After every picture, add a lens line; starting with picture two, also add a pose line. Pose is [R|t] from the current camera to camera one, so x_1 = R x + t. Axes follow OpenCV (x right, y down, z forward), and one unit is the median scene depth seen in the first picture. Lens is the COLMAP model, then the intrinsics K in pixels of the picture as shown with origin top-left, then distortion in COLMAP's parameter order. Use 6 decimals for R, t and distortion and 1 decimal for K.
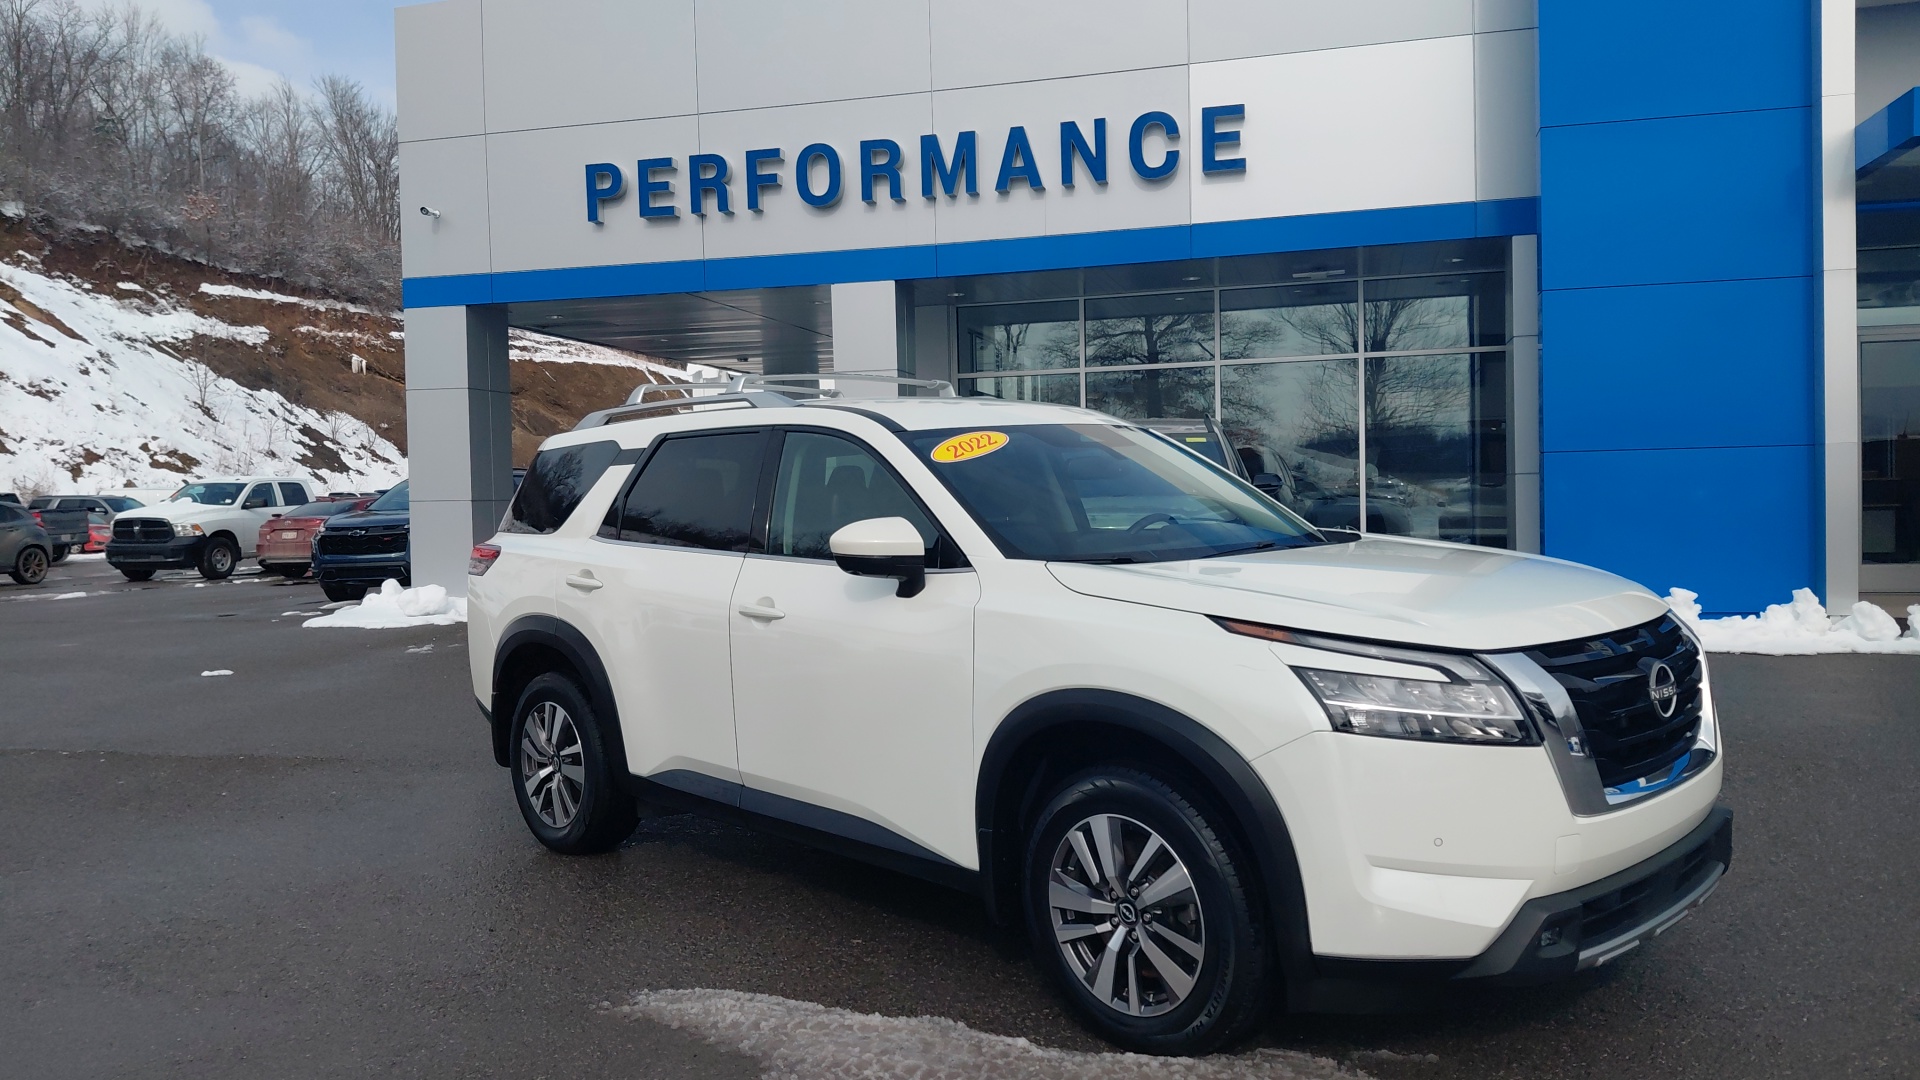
lens RADIAL K [[1487.1, 0, 960.0], [0, 1487.1, 540.0], [0, 0, 1]] dist [0.052196, 0.000074]
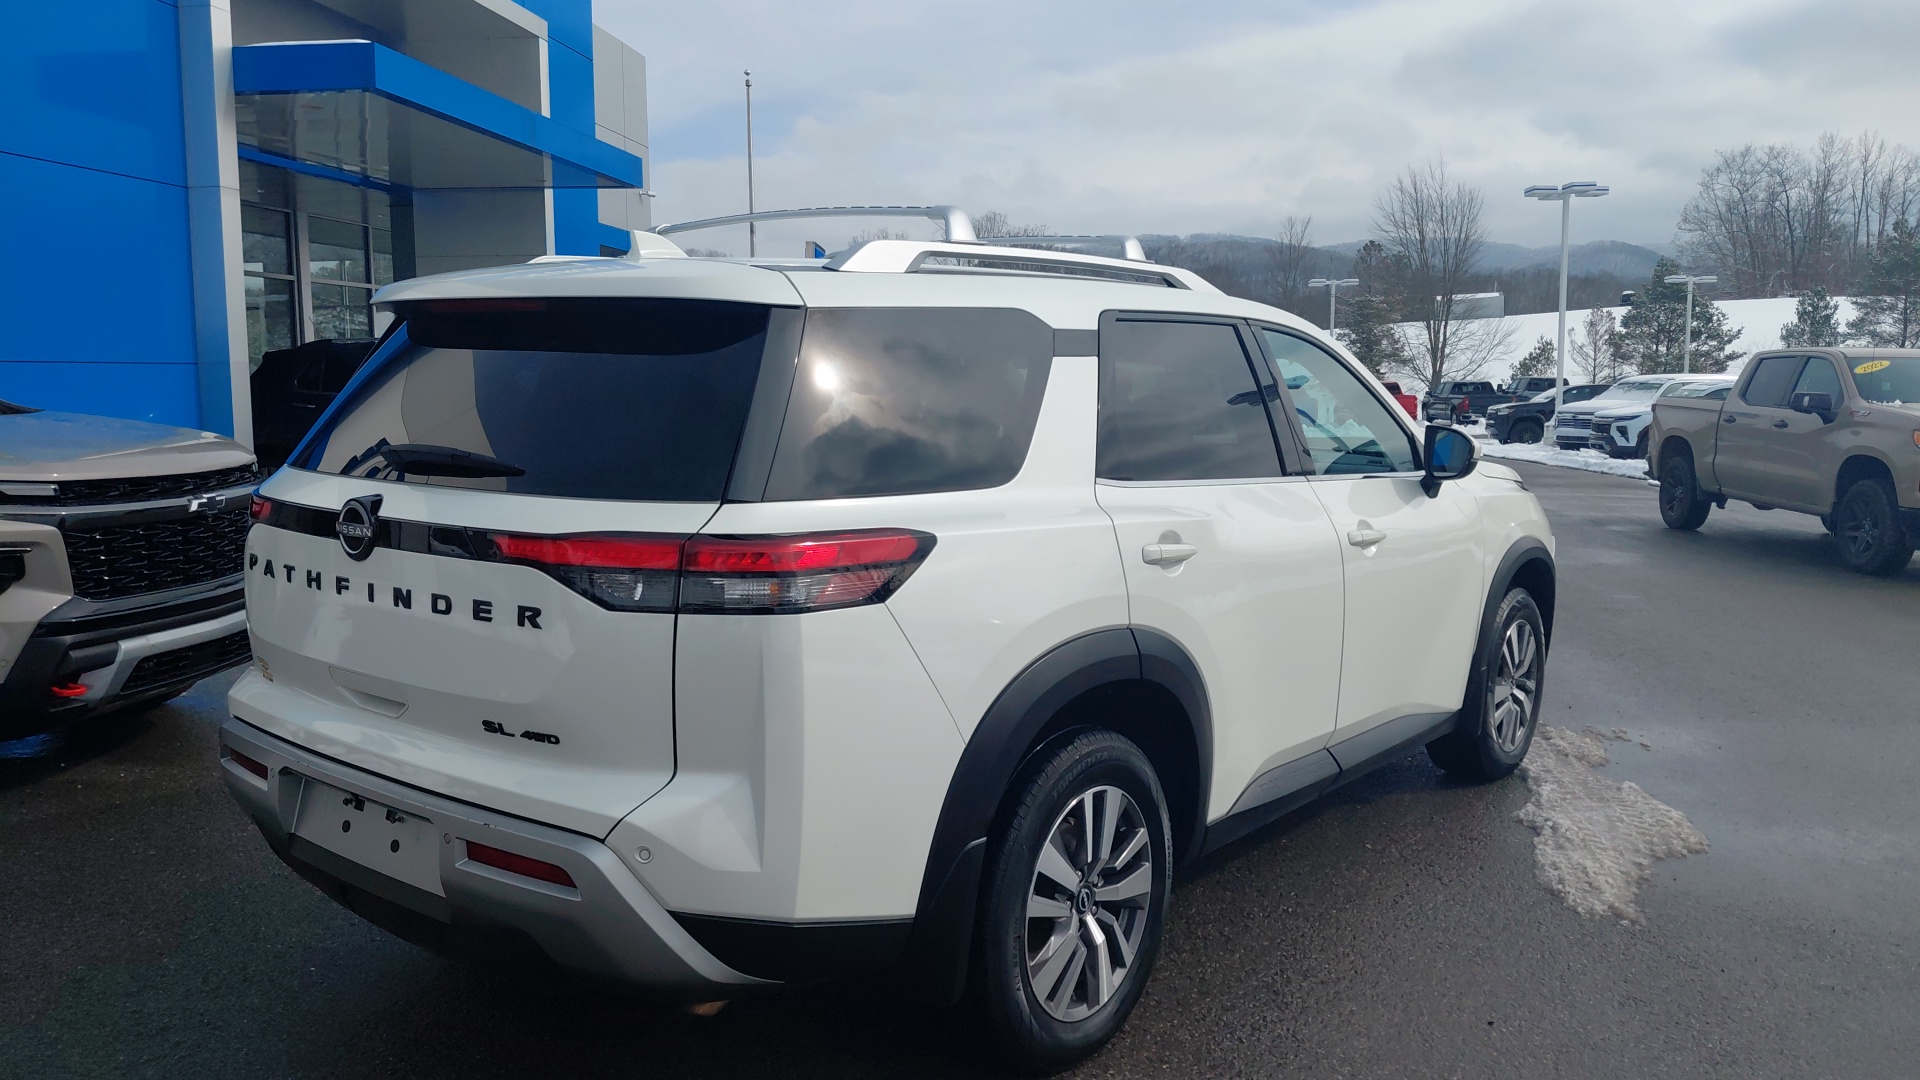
lens RADIAL K [[1487.1, 0, 960.0], [0, 1487.1, 540.0], [0, 0, 1]] dist [0.052196, 0.000074]
pose [[-0.183175, -0.085018, 0.979397, -0.780047], [0.038524, 0.994867, 0.093566, -0.034088], [-0.982325, 0.054869, -0.178959, 1.127431]]
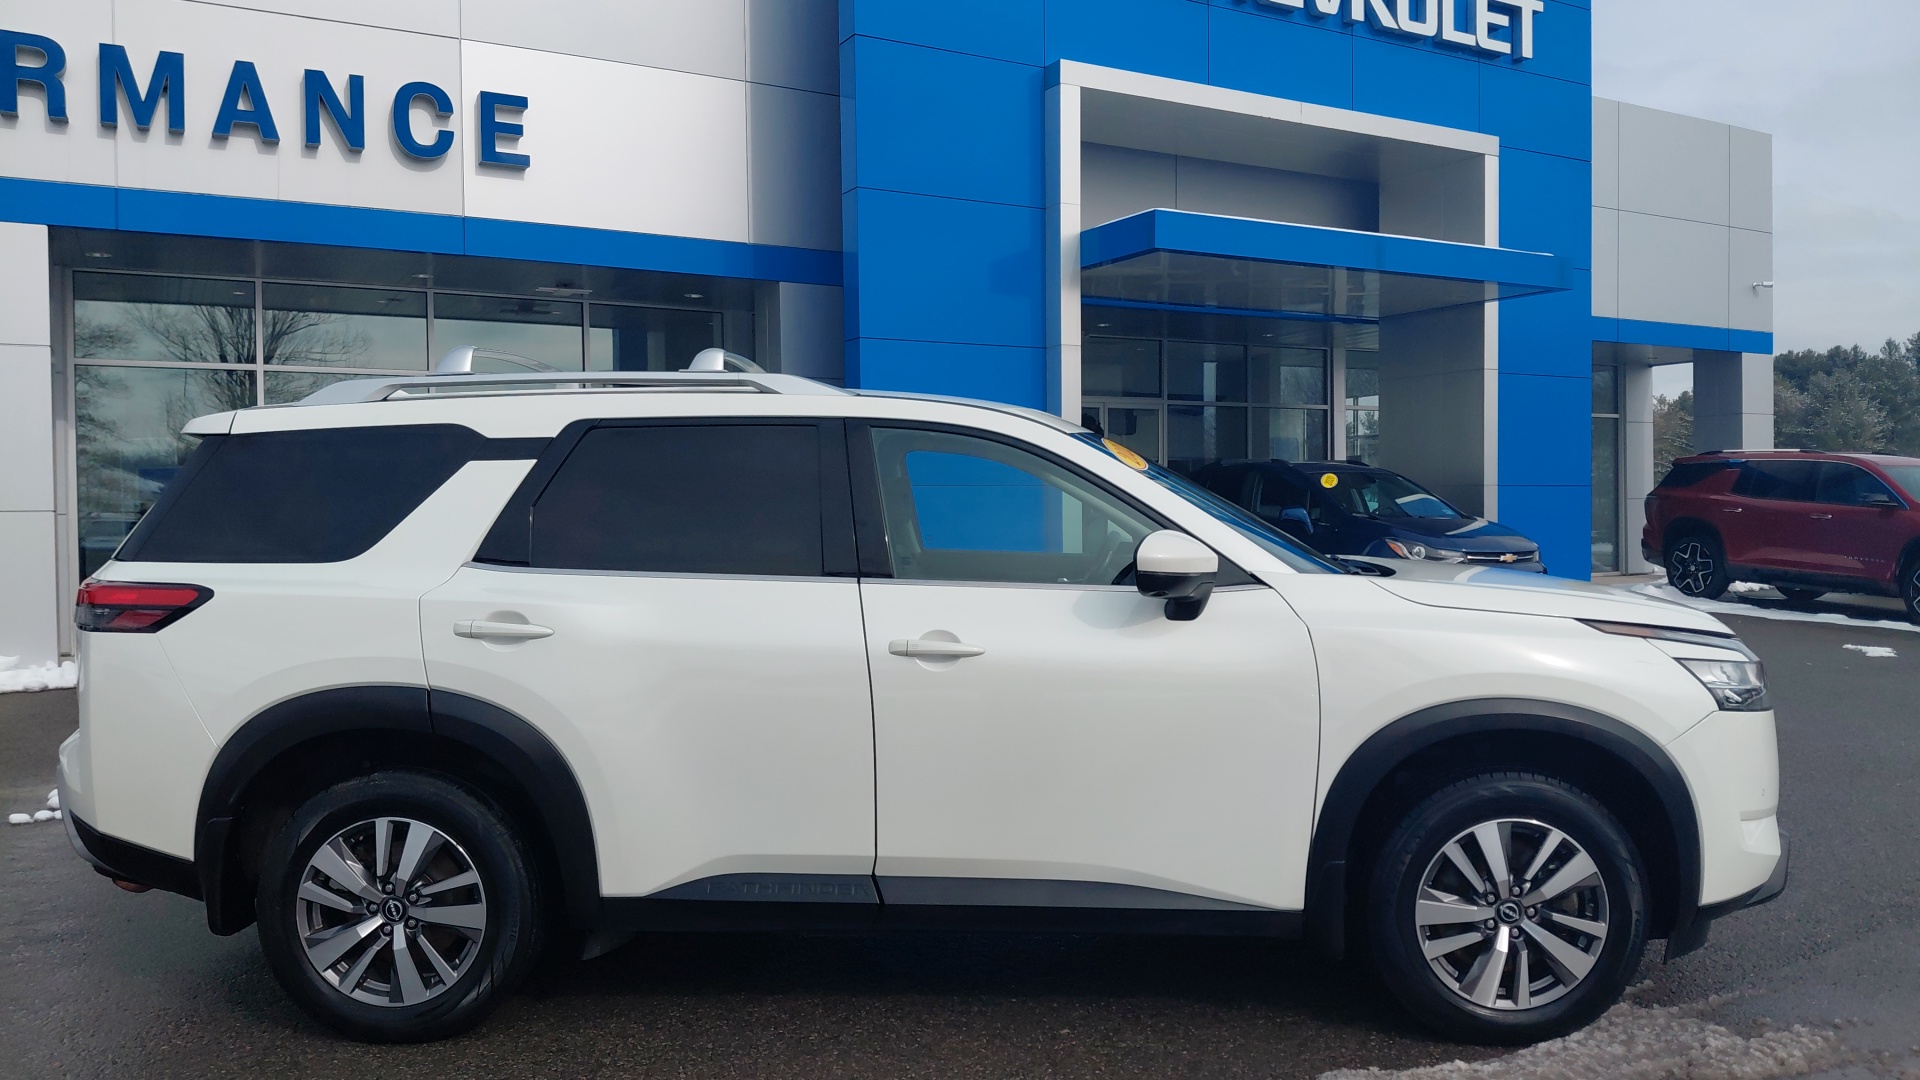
lens RADIAL K [[1481.6, 0, 925.9], [0, 1481.6, 542.0], [0, 0, 1]] dist [0.013263, -0.041586]
pose [[0.683677, -0.001229, 0.729784, -0.581277], [0.017254, 0.999746, -0.014480, 0.001307], [-0.729581, 0.022492, 0.683525, 0.375551]]
